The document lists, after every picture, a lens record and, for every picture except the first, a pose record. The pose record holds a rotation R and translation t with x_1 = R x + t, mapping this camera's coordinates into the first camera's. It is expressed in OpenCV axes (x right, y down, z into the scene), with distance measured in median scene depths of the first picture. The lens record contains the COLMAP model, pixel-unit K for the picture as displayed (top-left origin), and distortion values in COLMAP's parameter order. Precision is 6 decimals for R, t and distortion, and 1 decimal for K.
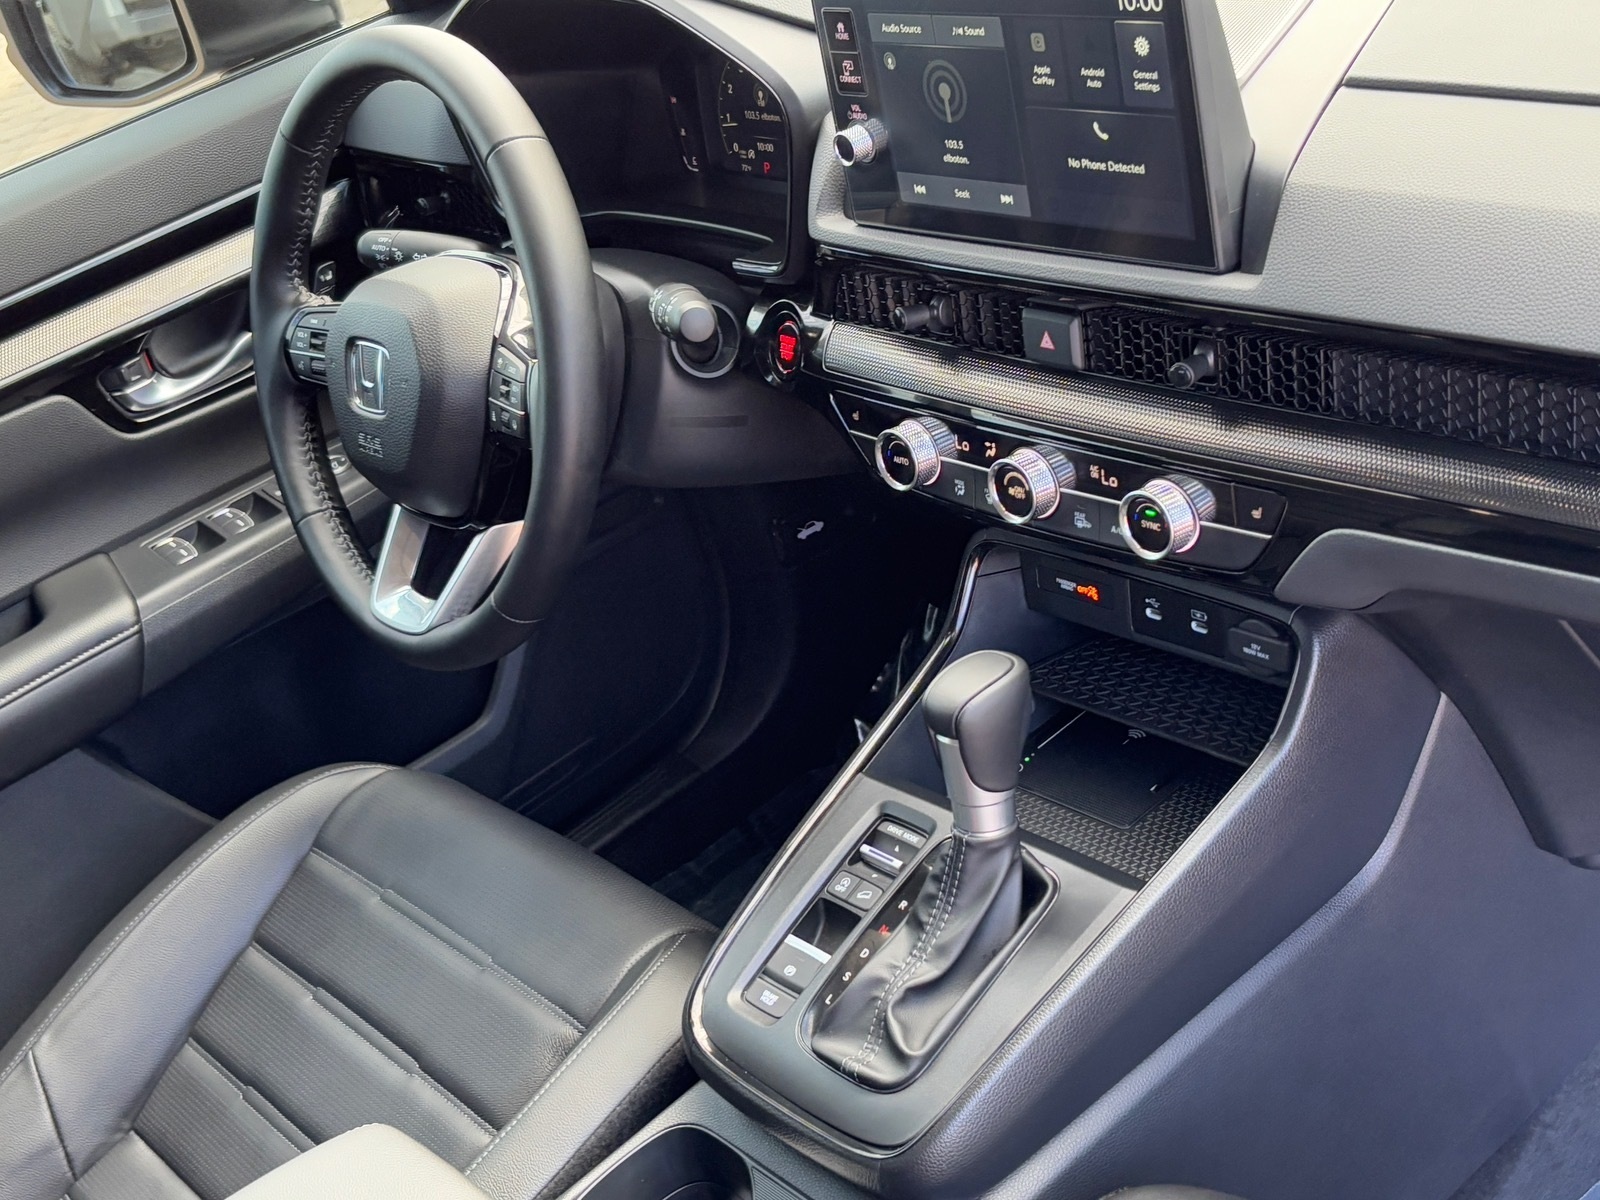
lens RADIAL K [[2203.9, 0, 813.3], [0, 2203.9, 648.3], [0, 0, 1]] dist [0.088766, 0.000000]
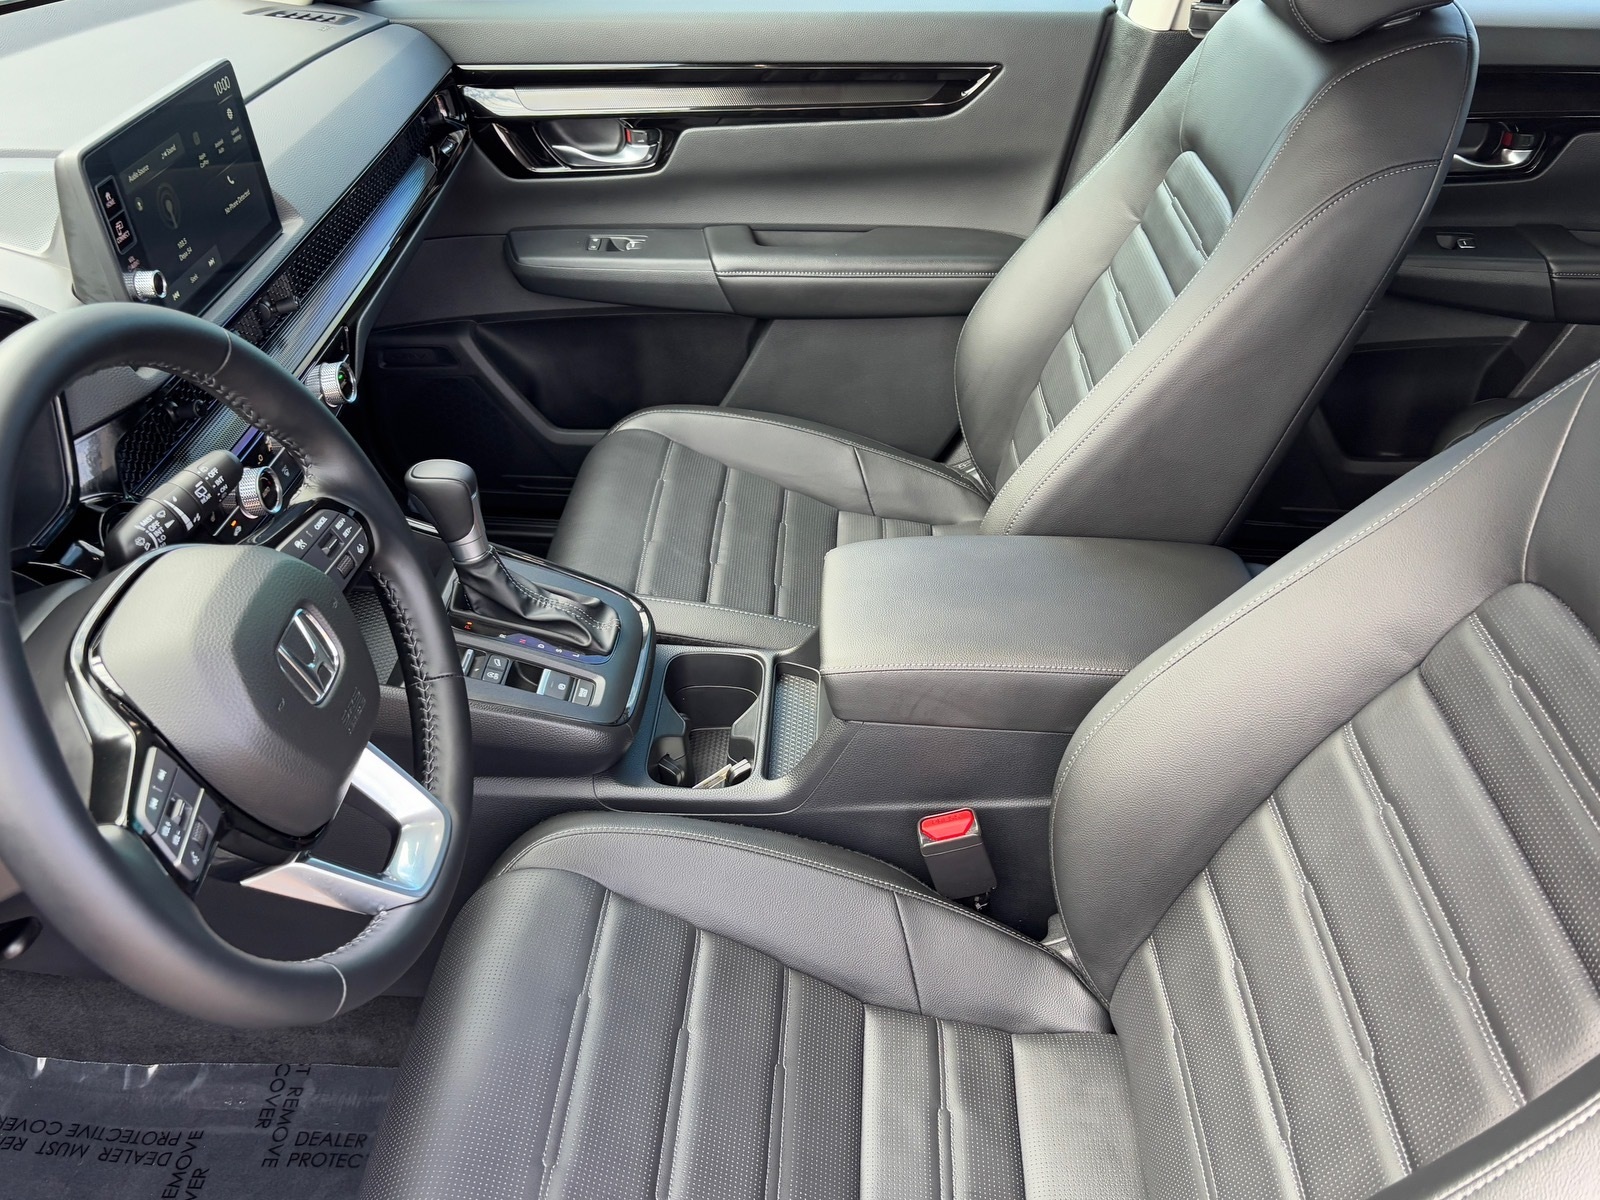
lens RADIAL K [[1393.3, 0, 795.9], [0, 1393.3, 606.6], [0, 0, 1]] dist [0.010999, 0.015945]
pose [[-0.707763, -0.147653, 0.690848, -0.735527], [0.512545, 0.565675, 0.645995, -0.402303], [-0.486178, 0.811302, -0.324685, 1.097549]]
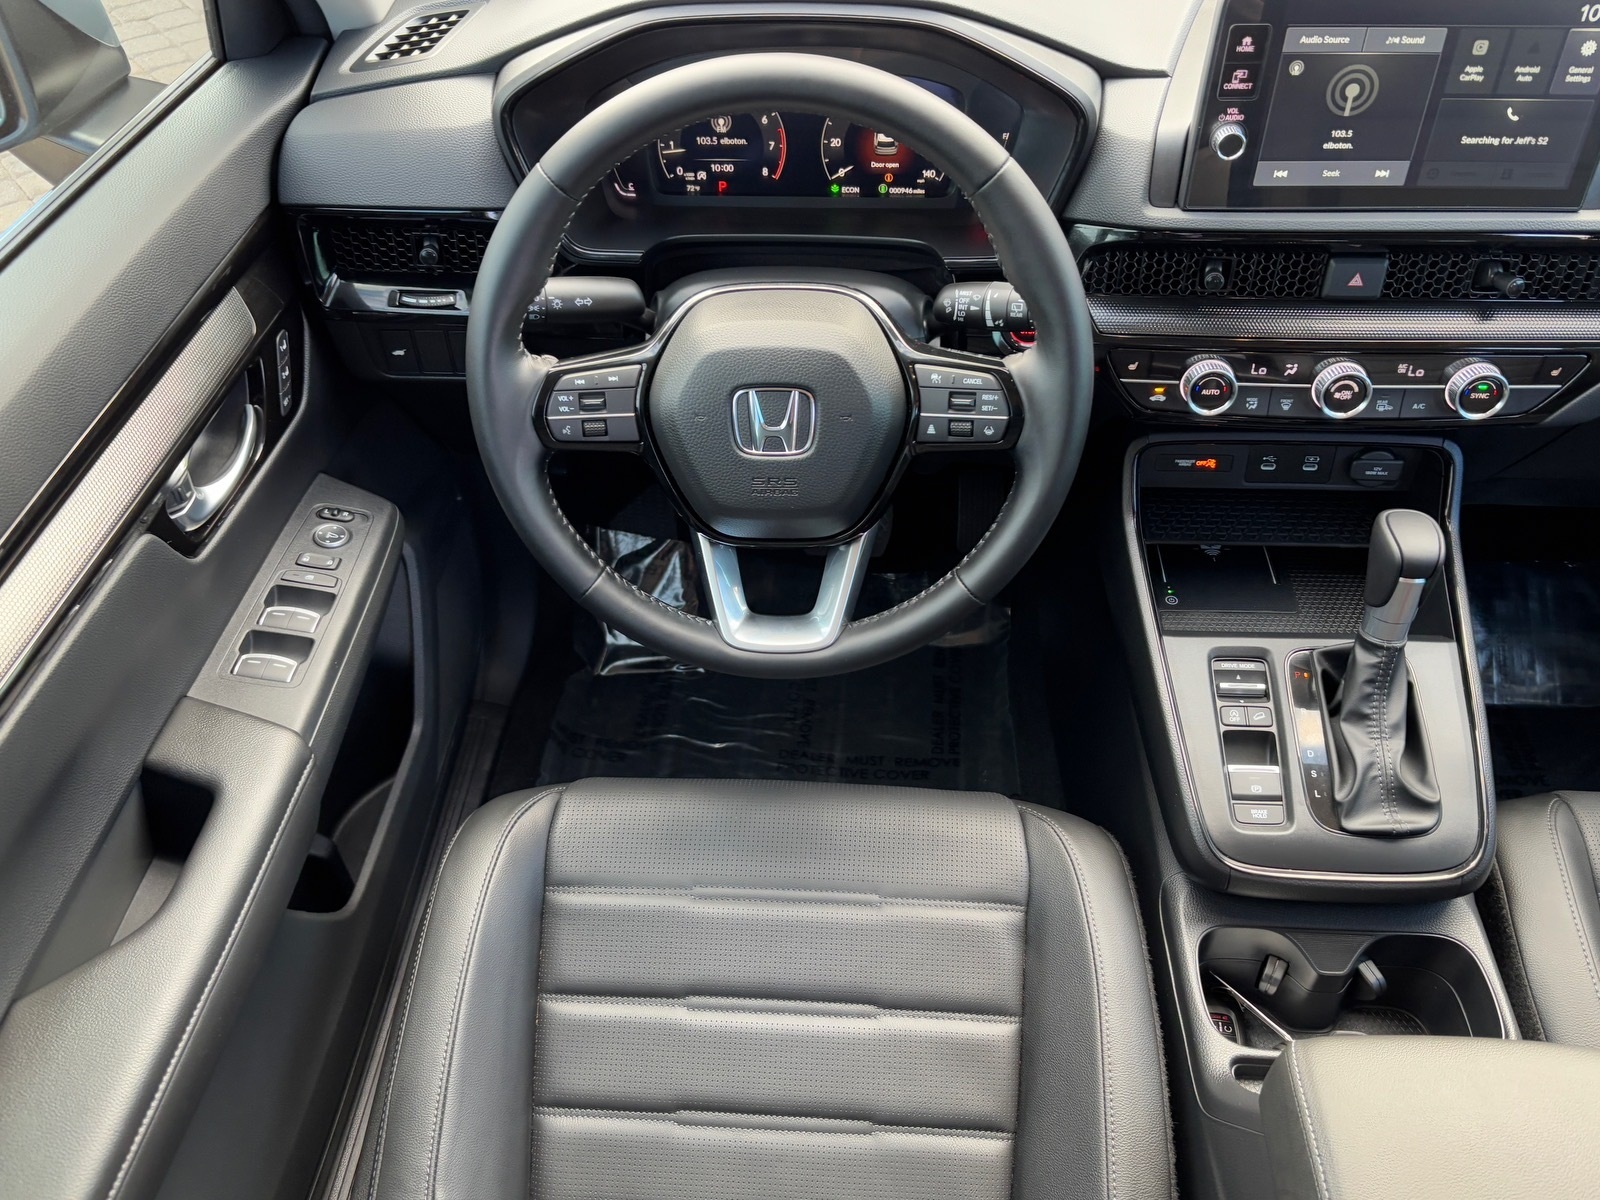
lens RADIAL K [[1273.2, 0, 786.3], [0, 1273.2, 614.6], [0, 0, 1]] dist [0.034665, -0.053216]
pose [[0.668894, -0.304140, 0.678291, -0.629480], [0.224418, 0.952516, 0.205791, -0.159648], [-0.708673, 0.014569, 0.705387, 0.605015]]
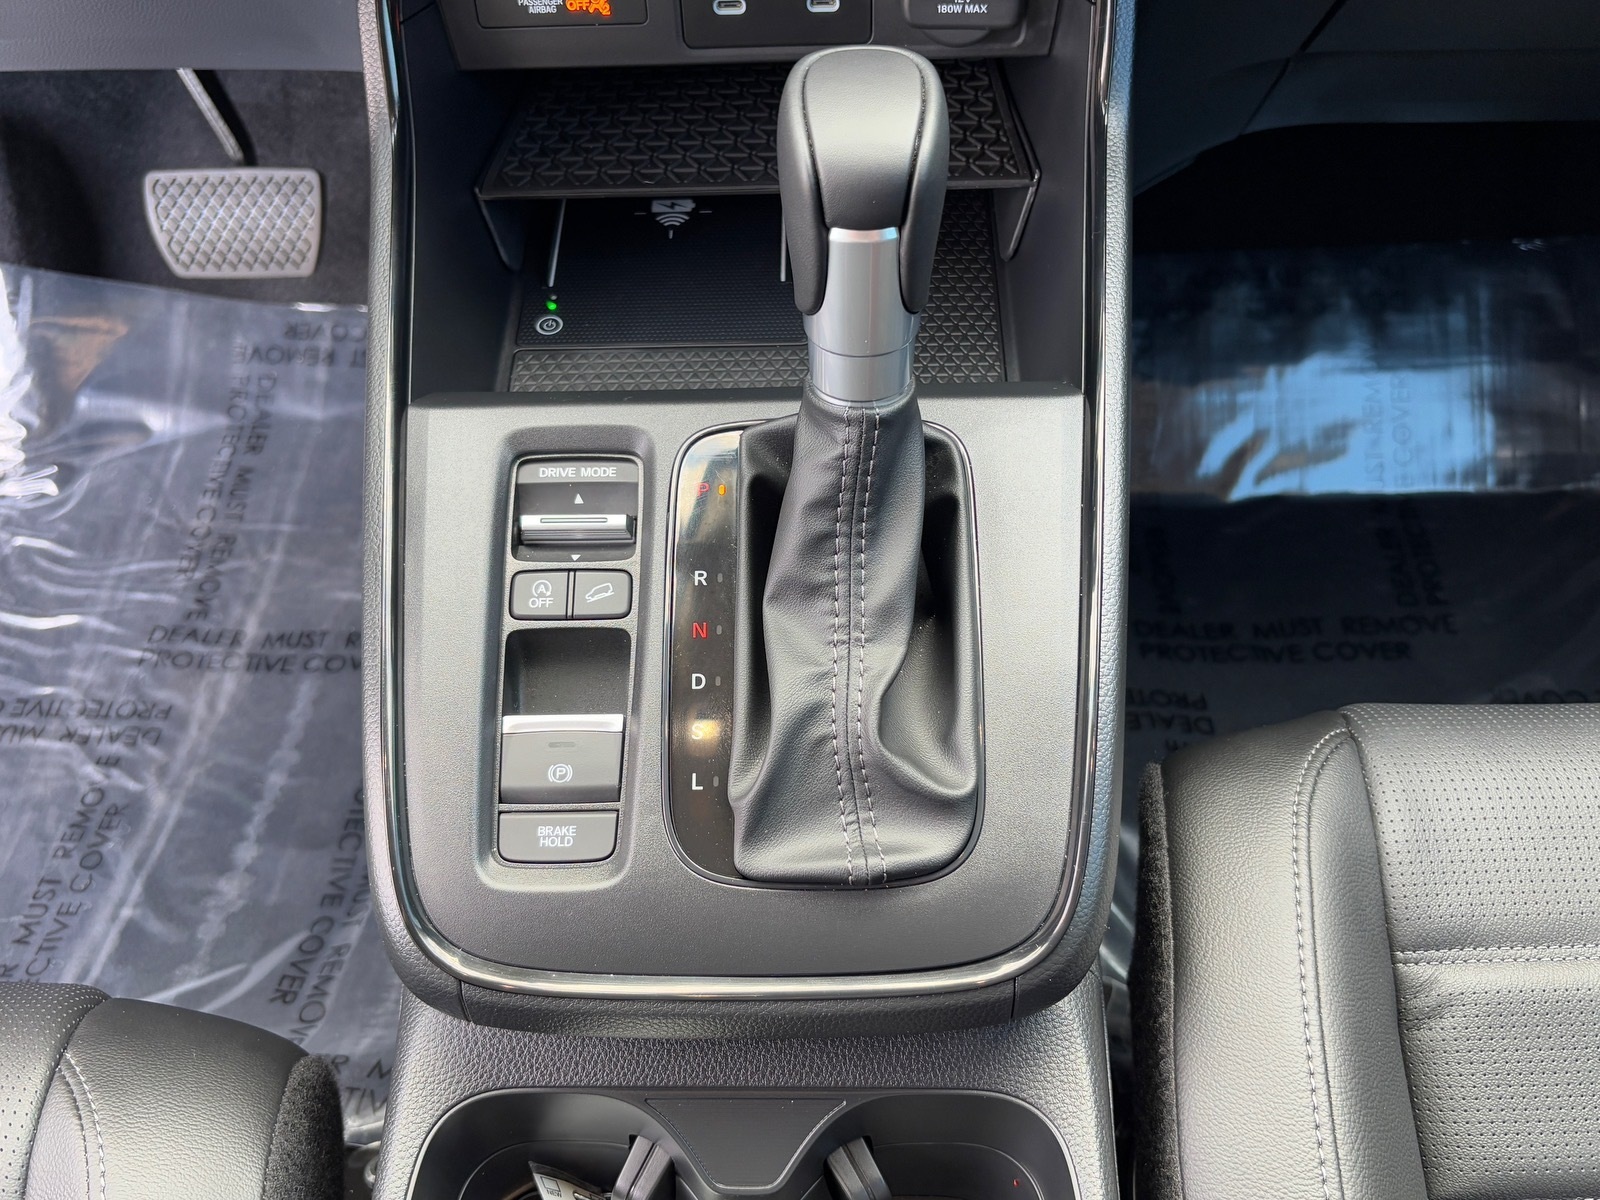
lens RADIAL K [[1475.7, 0, 812.3], [0, 1475.7, 616.8], [0, 0, 1]] dist [-0.008432, 0.000000]
pose [[0.634360, -0.436216, 0.638203, -0.171020], [0.255541, 0.897496, 0.359442, -0.003735], [-0.729579, -0.064929, 0.680807, 0.651910]]
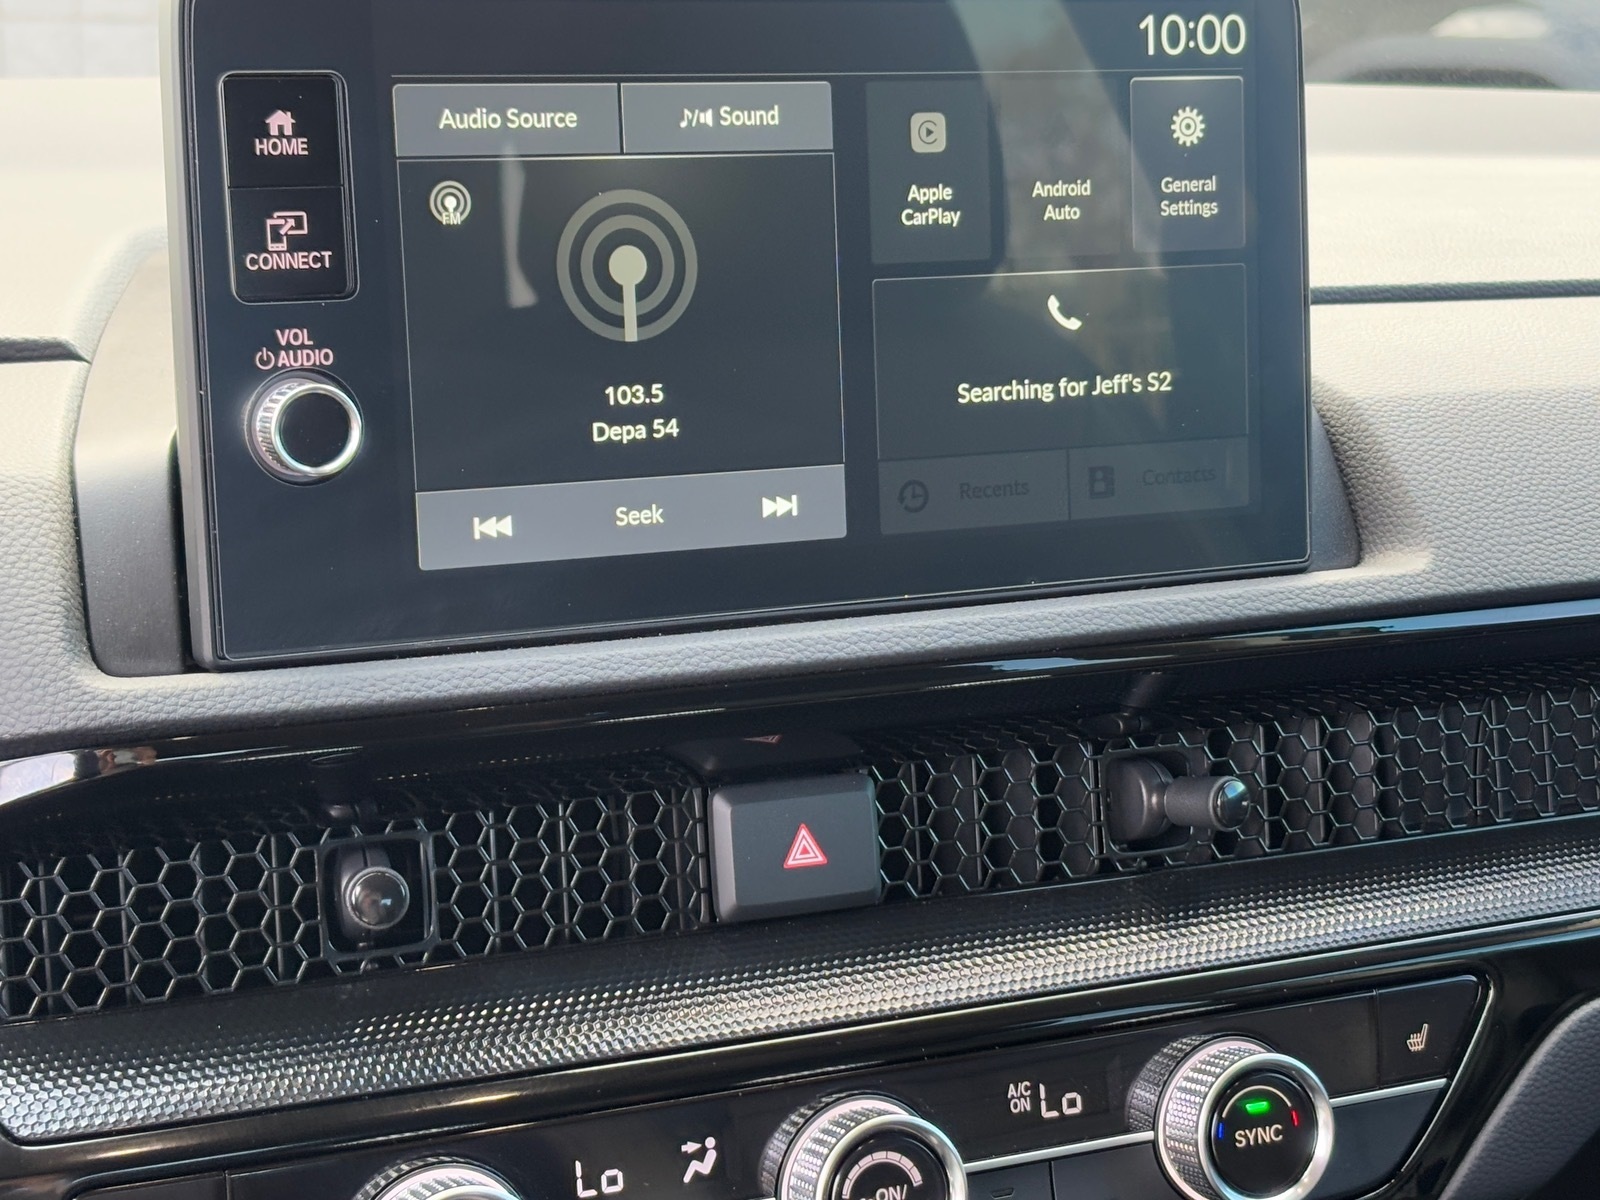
lens RADIAL K [[2977.2, 0, 811.5], [0, 2977.2, 612.6], [0, 0, 1]] dist [0.208706, 0.000000]
pose [[0.262355, 0.080571, 0.961602, -0.397290], [0.422650, 0.886245, -0.189569, -0.059942], [-0.867489, 0.456156, 0.198457, 0.748872]]
